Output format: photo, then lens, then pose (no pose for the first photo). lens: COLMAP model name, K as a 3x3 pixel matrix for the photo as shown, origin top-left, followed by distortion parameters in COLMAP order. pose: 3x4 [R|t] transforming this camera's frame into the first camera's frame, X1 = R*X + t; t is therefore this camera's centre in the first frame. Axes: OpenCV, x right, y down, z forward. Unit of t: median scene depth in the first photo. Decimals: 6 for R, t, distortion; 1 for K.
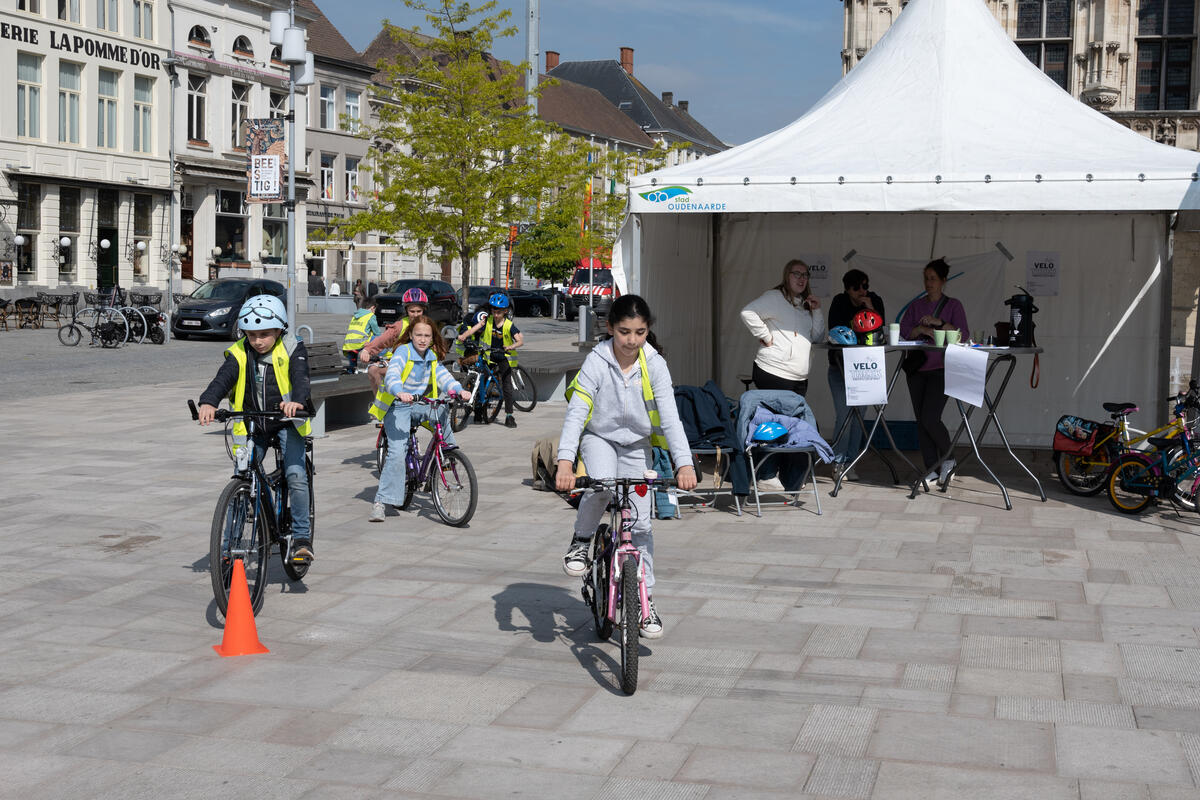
lens RADIAL K [[1628.4, 0, 600.0], [0, 1628.4, 400.0], [0, 0, 1]] dist [-0.005175, 0.019867]
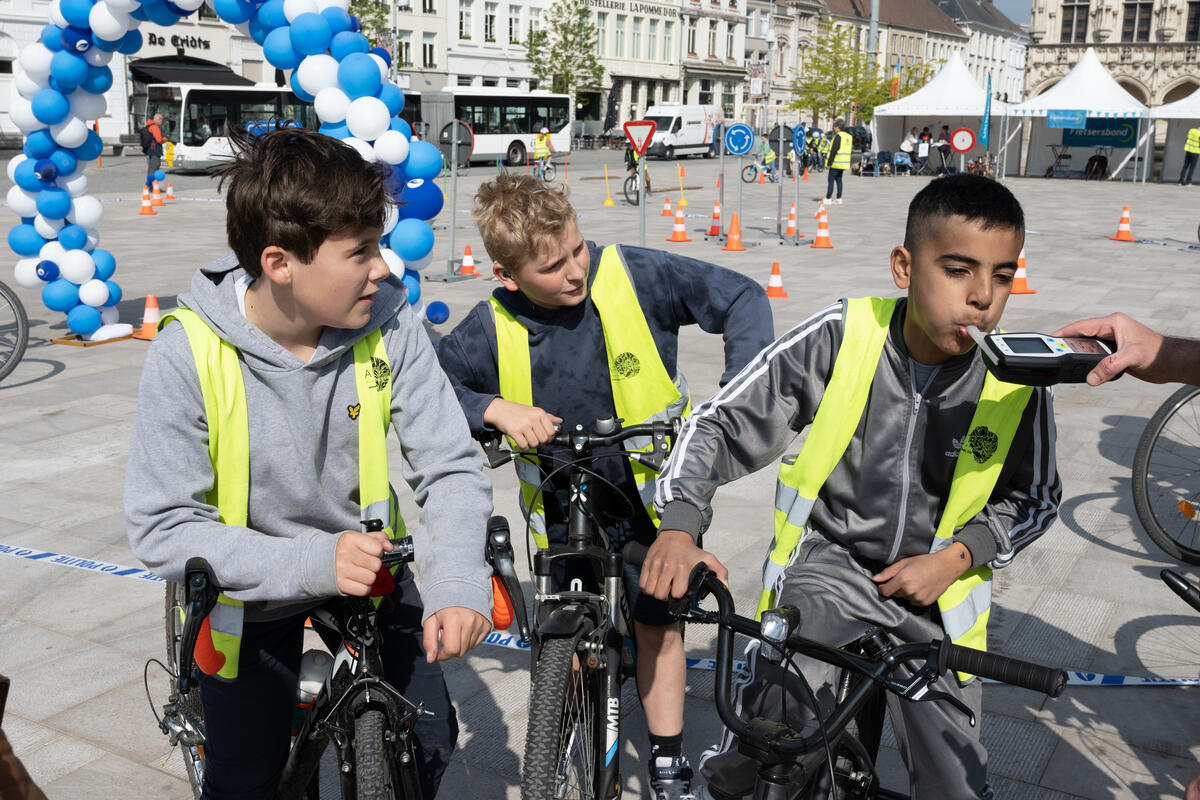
lens RADIAL K [[1284.6, 0, 600.0], [0, 1284.6, 400.0], [0, 0, 1]] dist [-0.004747, 0.032673]
pose [[0.968993, 0.053865, -0.241144, 0.037051], [-0.020505, 0.990113, 0.138768, 0.039930], [0.246235, -0.129520, 0.960517, -0.565309]]
